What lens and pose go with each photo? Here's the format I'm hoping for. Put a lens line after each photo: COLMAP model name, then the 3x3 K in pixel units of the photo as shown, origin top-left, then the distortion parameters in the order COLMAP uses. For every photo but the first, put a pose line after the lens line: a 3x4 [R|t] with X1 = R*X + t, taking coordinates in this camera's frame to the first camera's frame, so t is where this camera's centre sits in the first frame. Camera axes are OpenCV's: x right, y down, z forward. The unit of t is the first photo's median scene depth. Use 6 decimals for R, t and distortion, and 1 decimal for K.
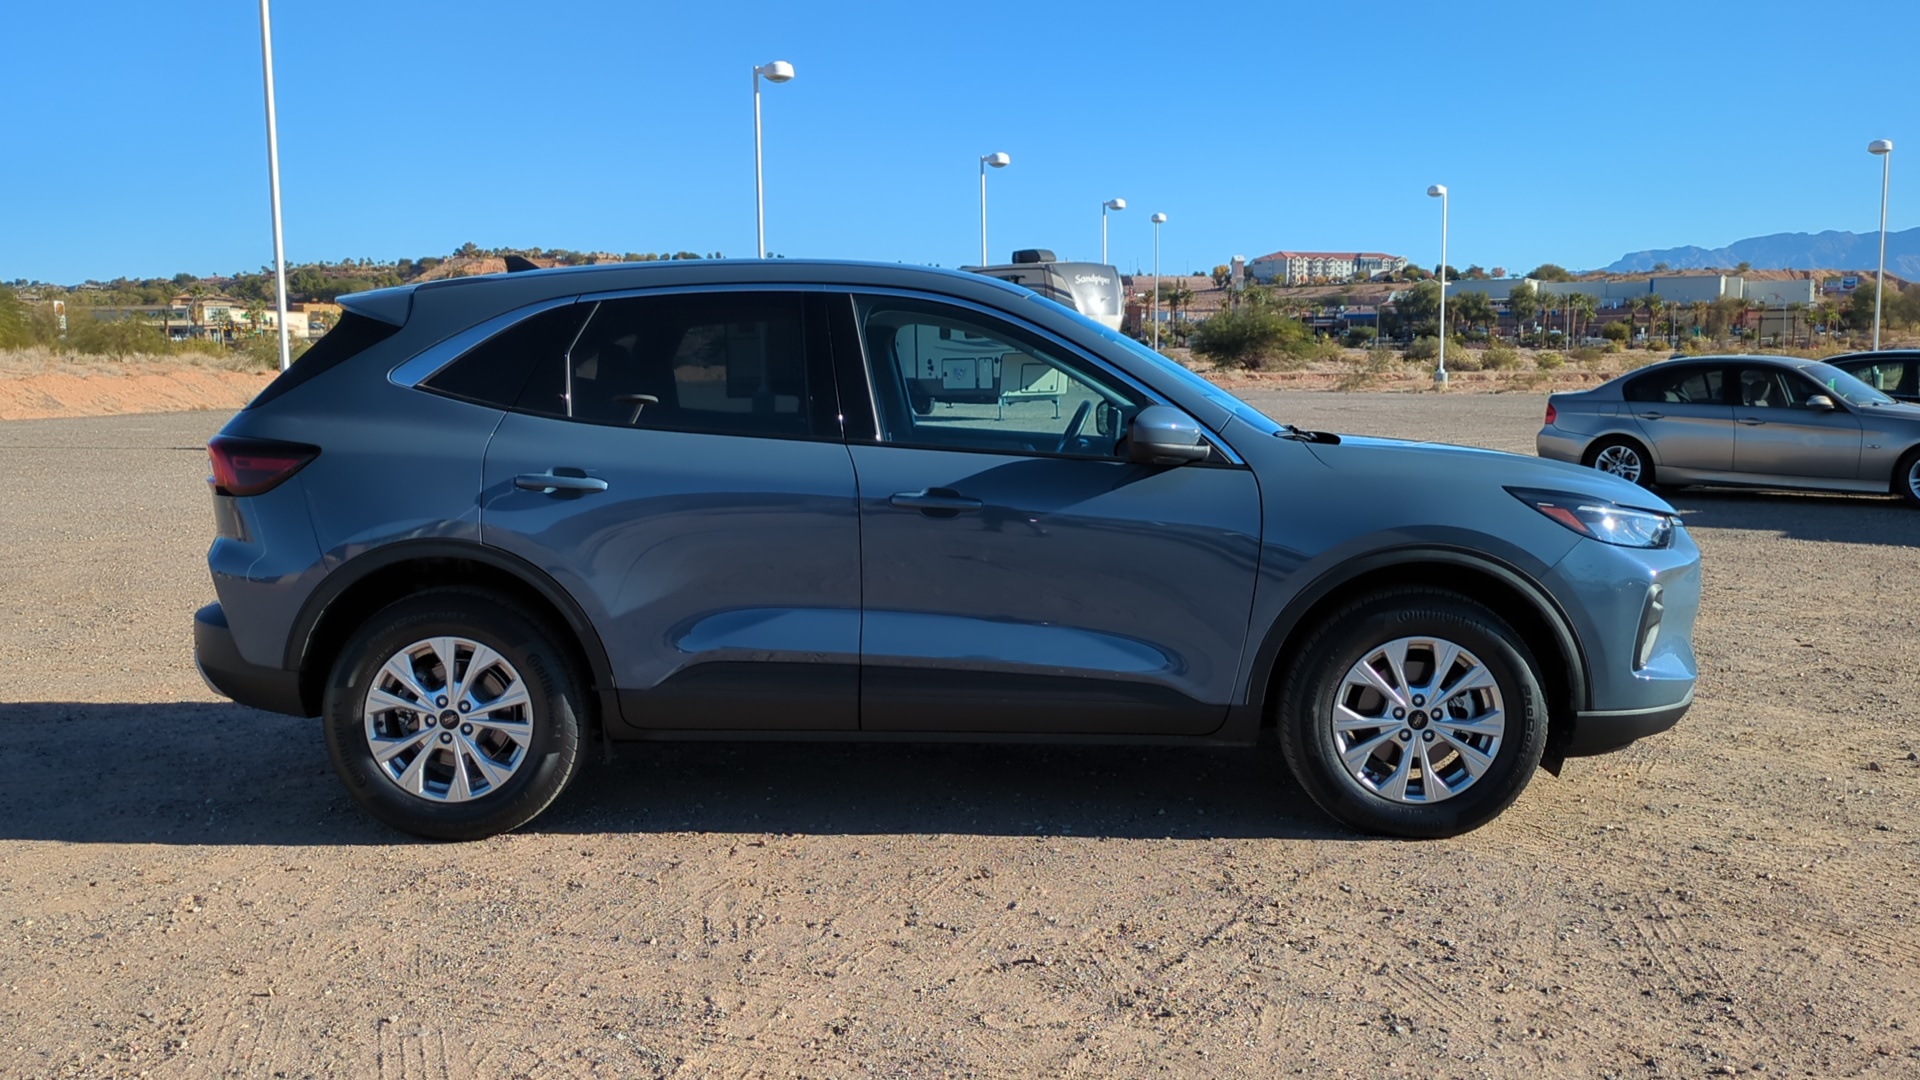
lens RADIAL K [[1636.4, 0, 975.1], [0, 1636.4, 552.4], [0, 0, 1]] dist [0.063863, -0.069197]
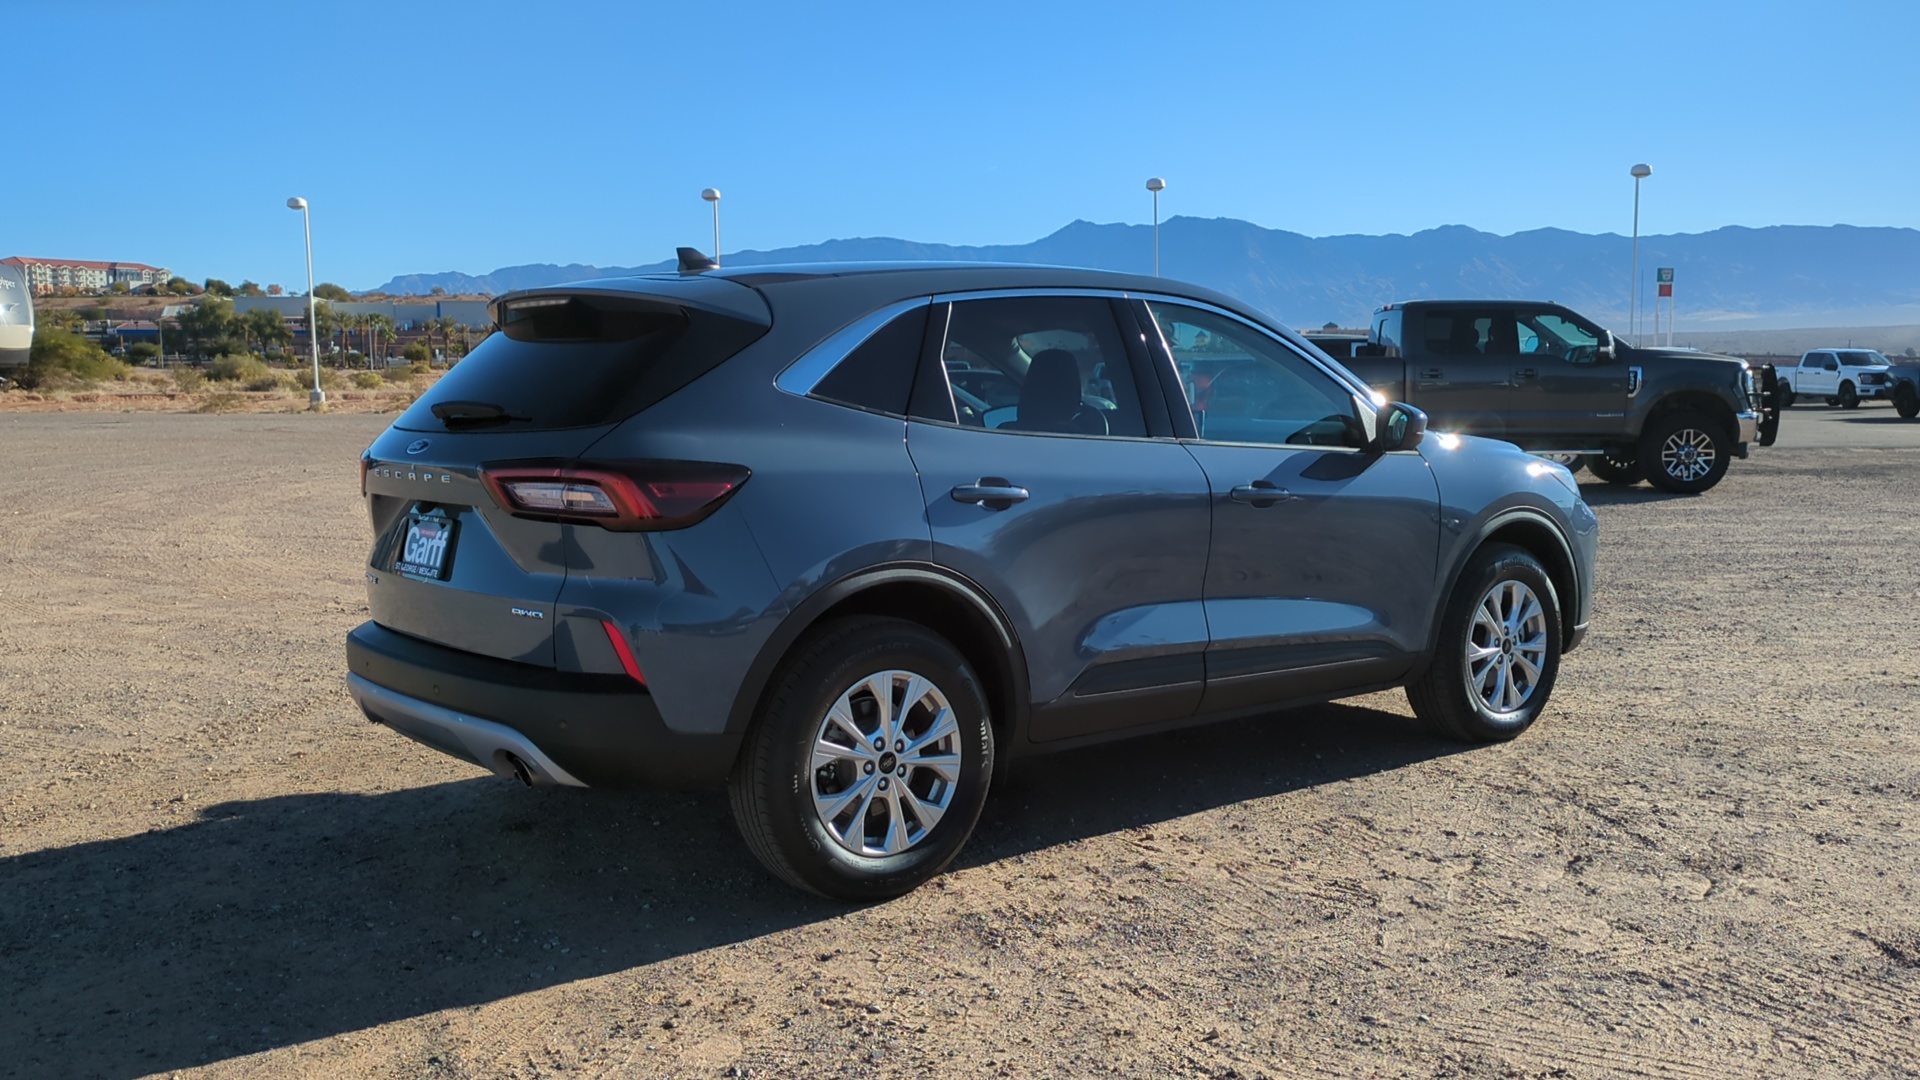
lens RADIAL K [[1636.4, 0, 972.4], [0, 1636.4, 551.0], [0, 0, 1]] dist [0.063863, -0.069197]
pose [[0.762334, -0.070136, 0.643372, -0.106592], [0.078569, 0.996787, 0.015567, -0.002993], [-0.642397, 0.038682, 0.765395, 0.035195]]
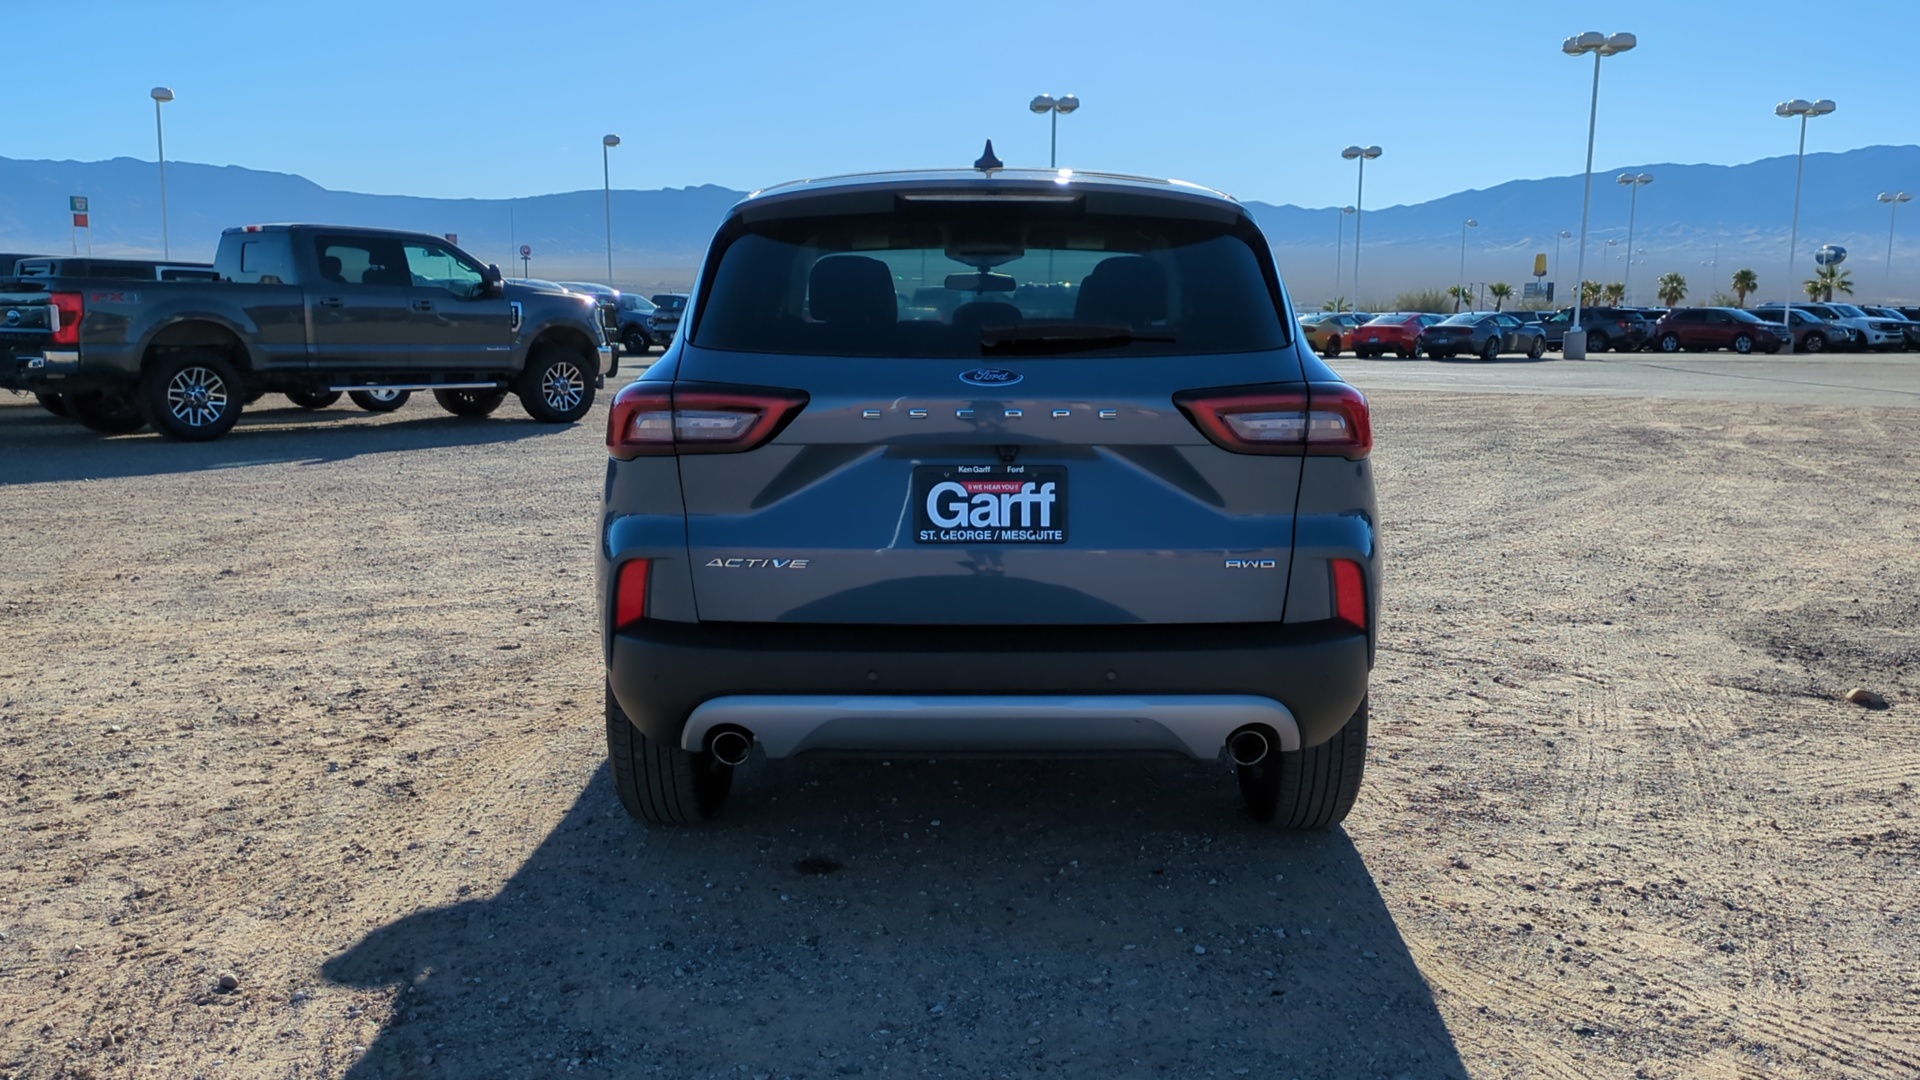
lens RADIAL K [[1636.4, 0, 976.4], [0, 1636.4, 532.3], [0, 0, 1]] dist [0.063863, -0.069197]
pose [[-0.018525, -0.127454, 0.991671, -0.150161], [0.105671, 0.986037, 0.128704, -0.014542], [-0.994229, 0.107175, -0.004798, 0.148265]]
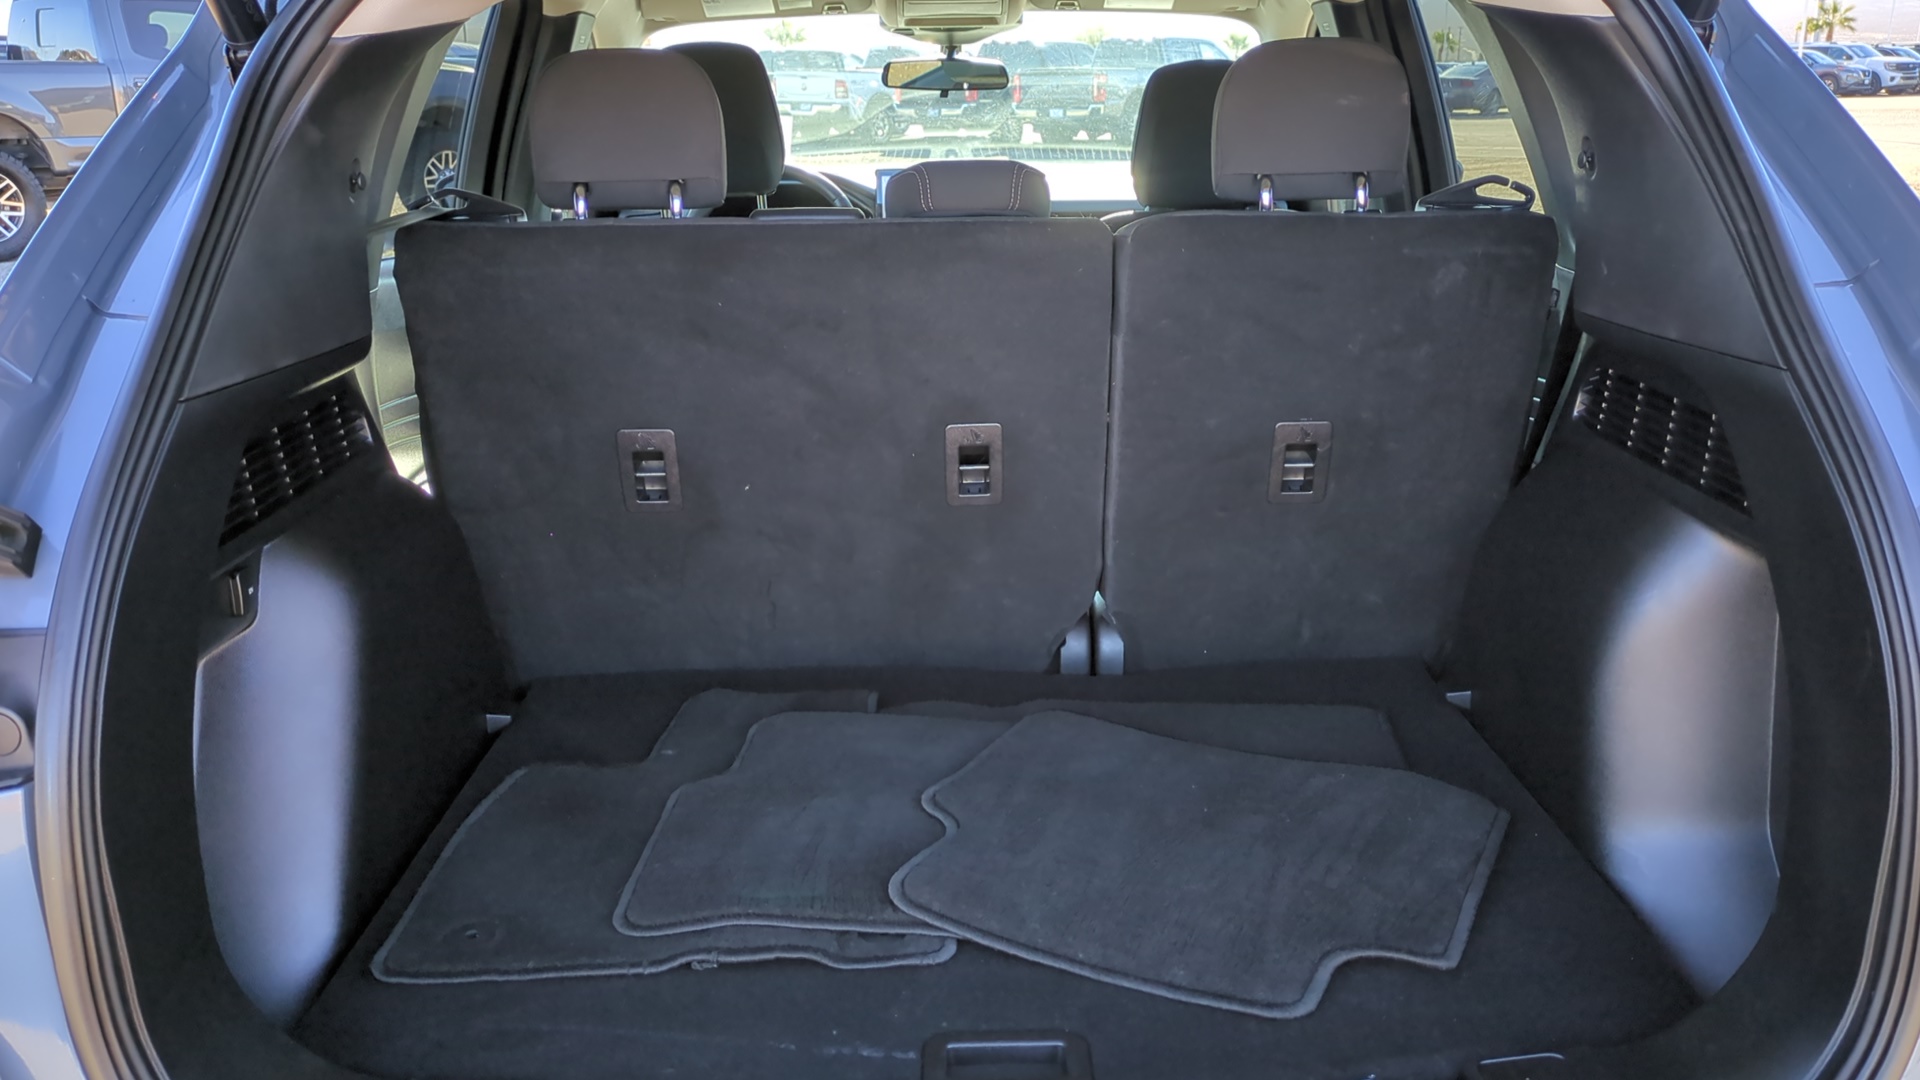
lens RADIAL K [[1636.4, 0, 978.3], [0, 1636.4, 555.8], [0, 0, 1]] dist [0.063863, -0.069197]
pose [[-0.043631, -0.277852, 0.959632, -0.082461], [0.124355, 0.951567, 0.281171, -0.017720], [-0.991278, 0.131603, -0.006966, 0.146758]]
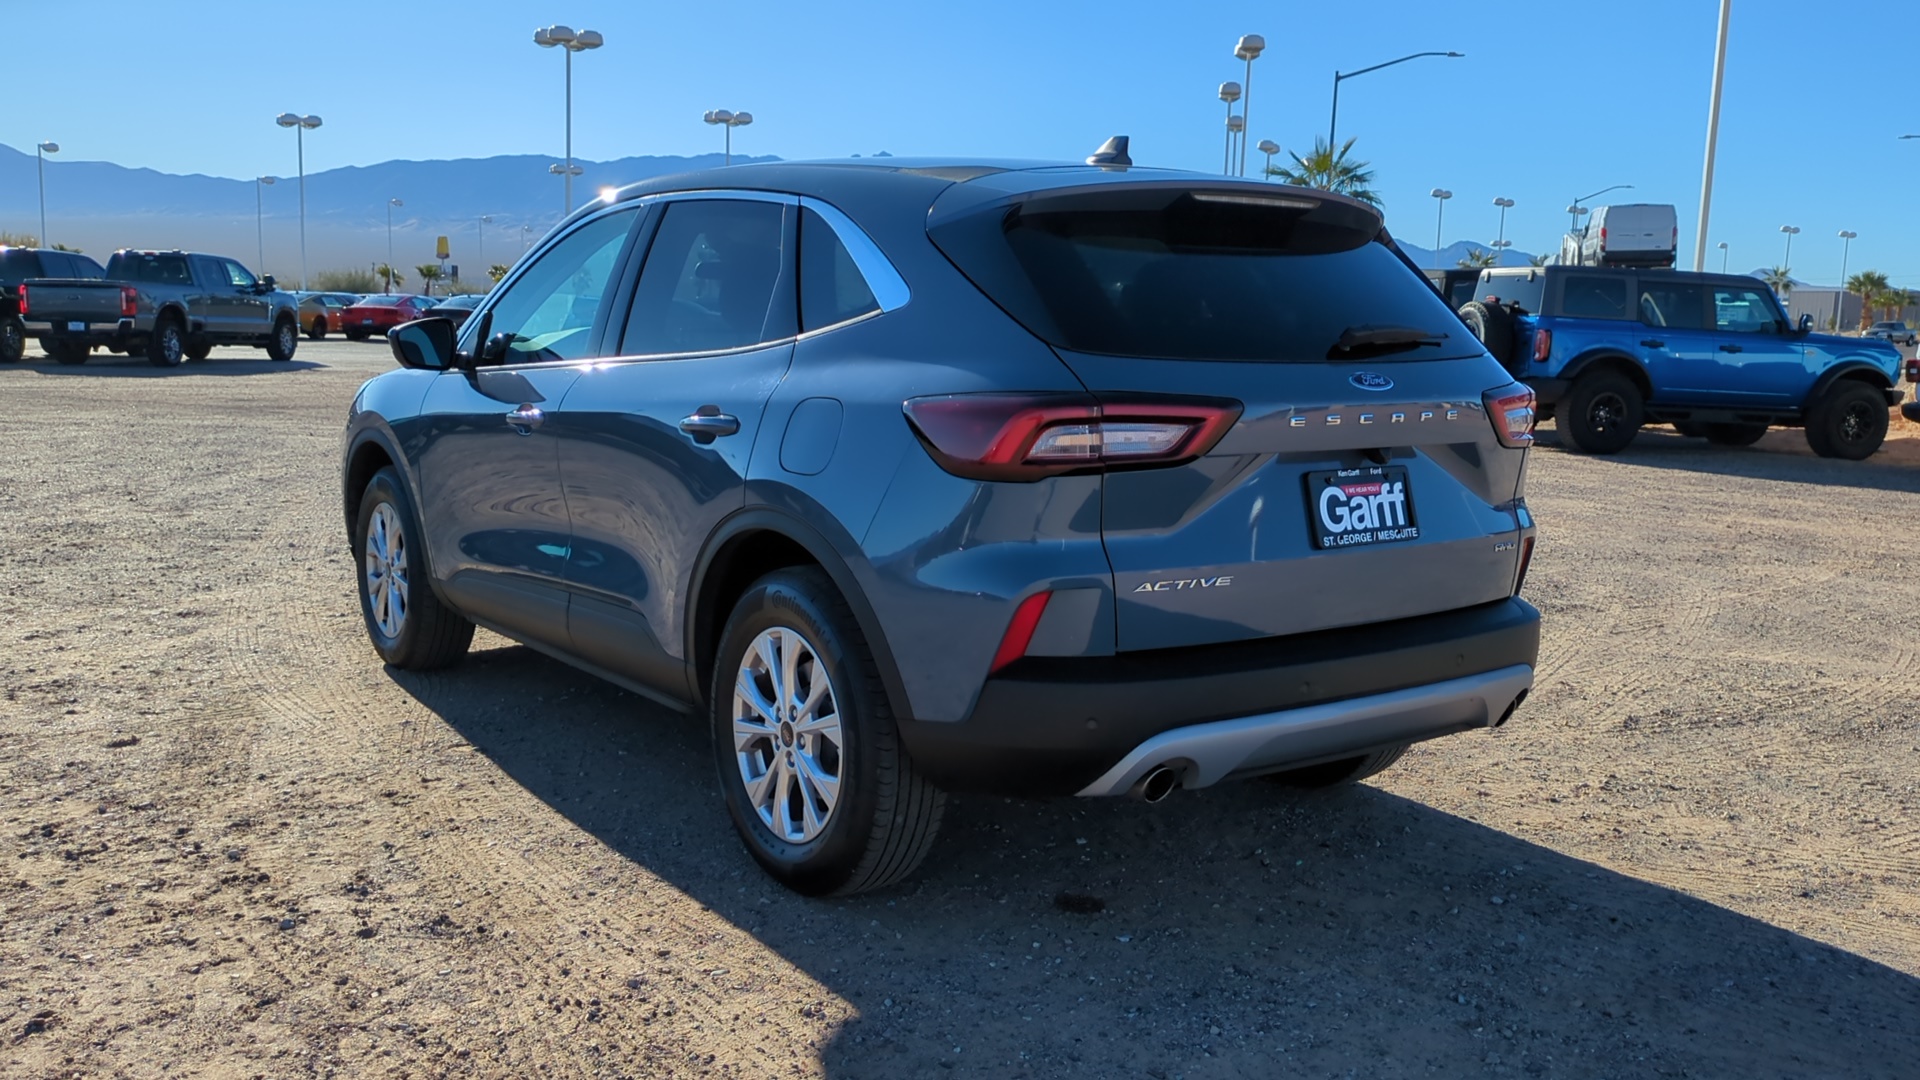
lens RADIAL K [[1636.4, 0, 962.8], [0, 1636.4, 535.5], [0, 0, 1]] dist [0.063863, -0.069197]
pose [[-0.607453, -0.116268, 0.785801, -0.120027], [0.069916, 0.977566, 0.198689, -0.022527], [-0.791273, 0.175634, -0.585696, 0.217706]]
